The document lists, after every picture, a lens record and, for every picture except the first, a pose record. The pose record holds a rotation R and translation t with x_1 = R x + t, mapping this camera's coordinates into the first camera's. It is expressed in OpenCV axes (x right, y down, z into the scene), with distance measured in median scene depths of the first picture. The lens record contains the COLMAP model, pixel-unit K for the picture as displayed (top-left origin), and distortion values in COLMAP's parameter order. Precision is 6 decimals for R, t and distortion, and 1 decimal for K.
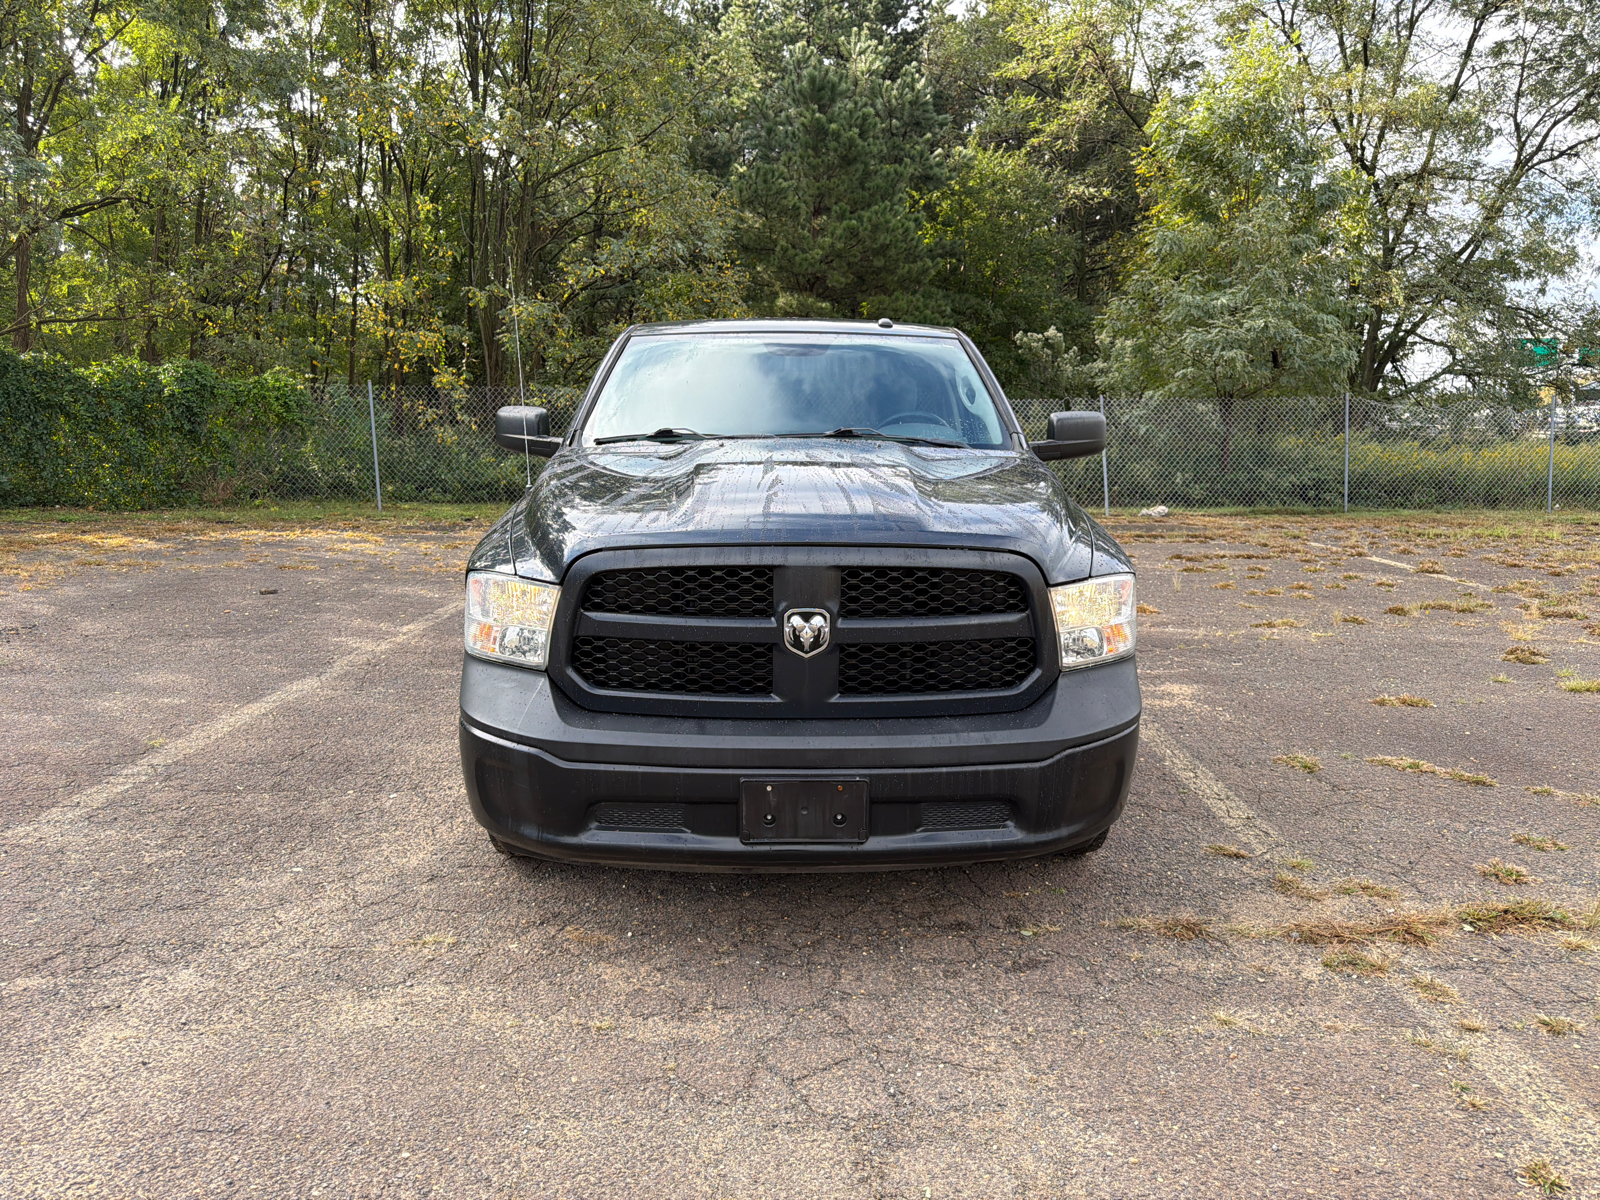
lens RADIAL K [[1117.9, 0, 796.3], [0, 1117.9, 602.2], [0, 0, 1]] dist [0.032280, -0.039375]
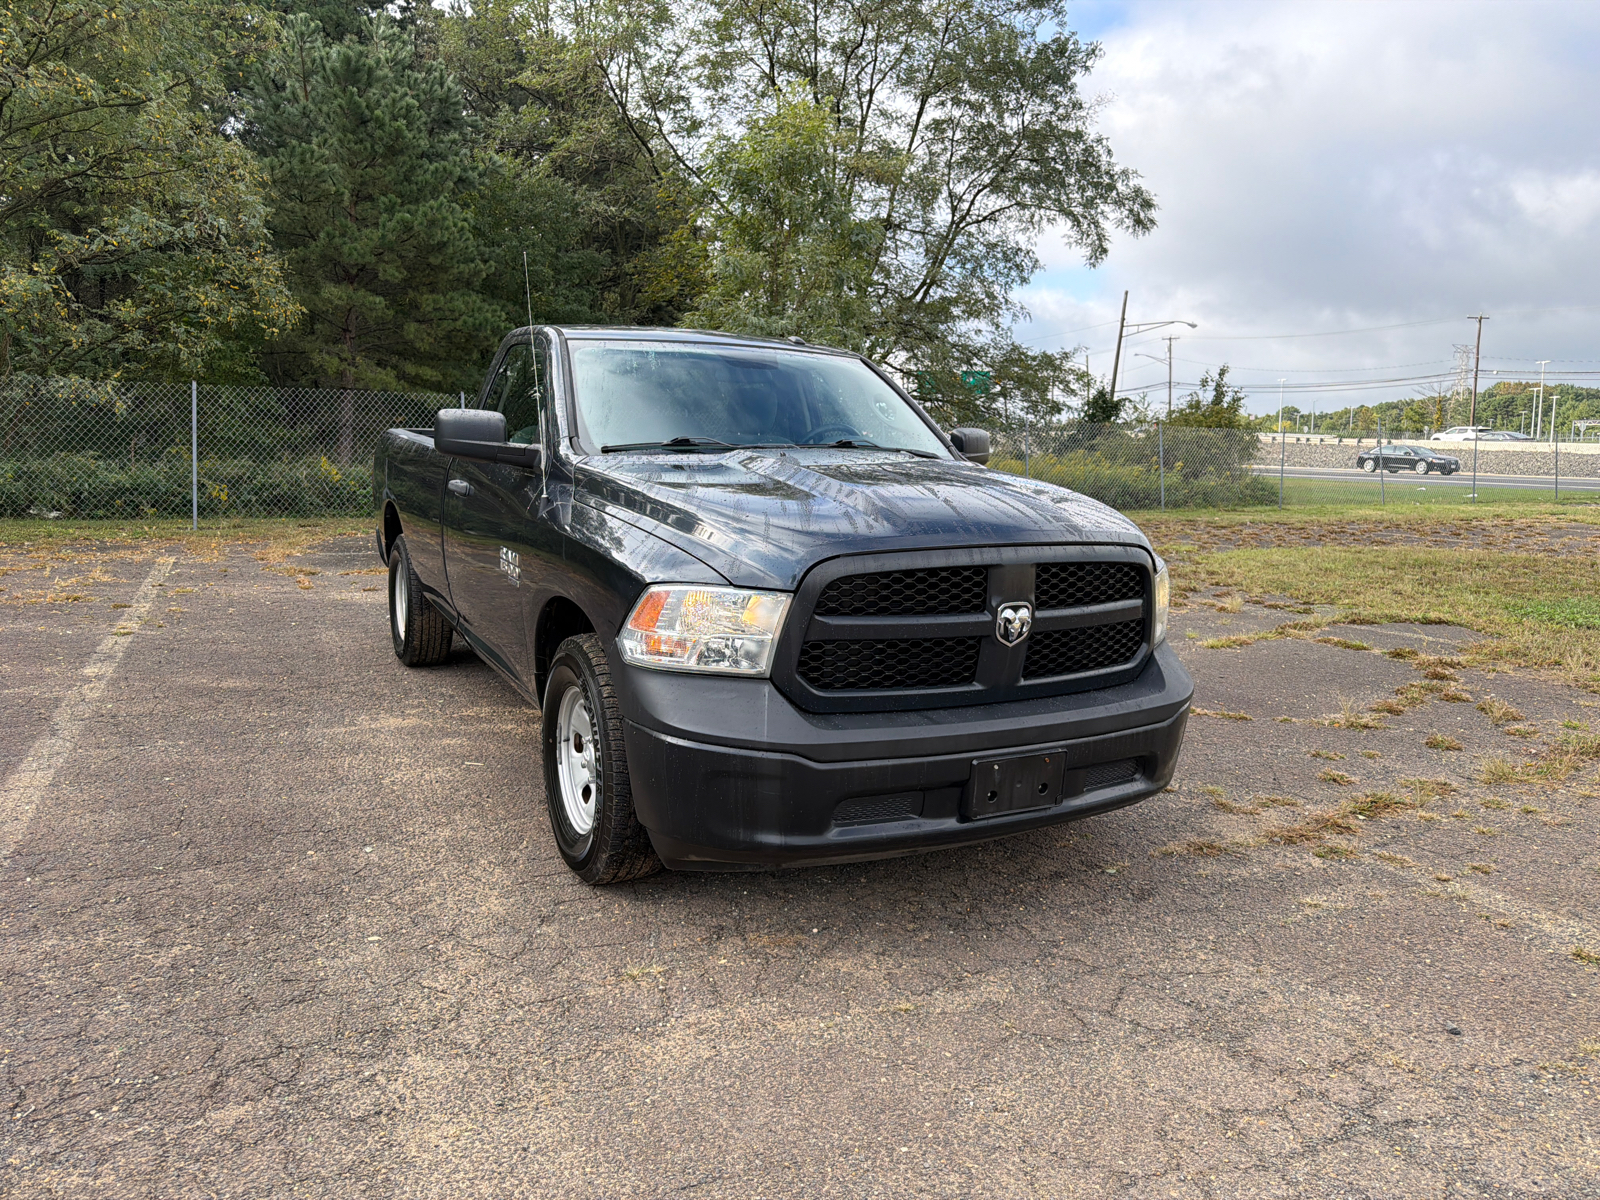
lens RADIAL K [[1117.9, 0, 790.1], [0, 1117.9, 603.8], [0, 0, 1]] dist [0.032280, -0.039375]
pose [[0.897056, -0.050182, 0.439058, -0.653228], [0.053187, 0.998570, 0.005462, -0.010277], [-0.438704, 0.018453, 0.898442, 0.091085]]
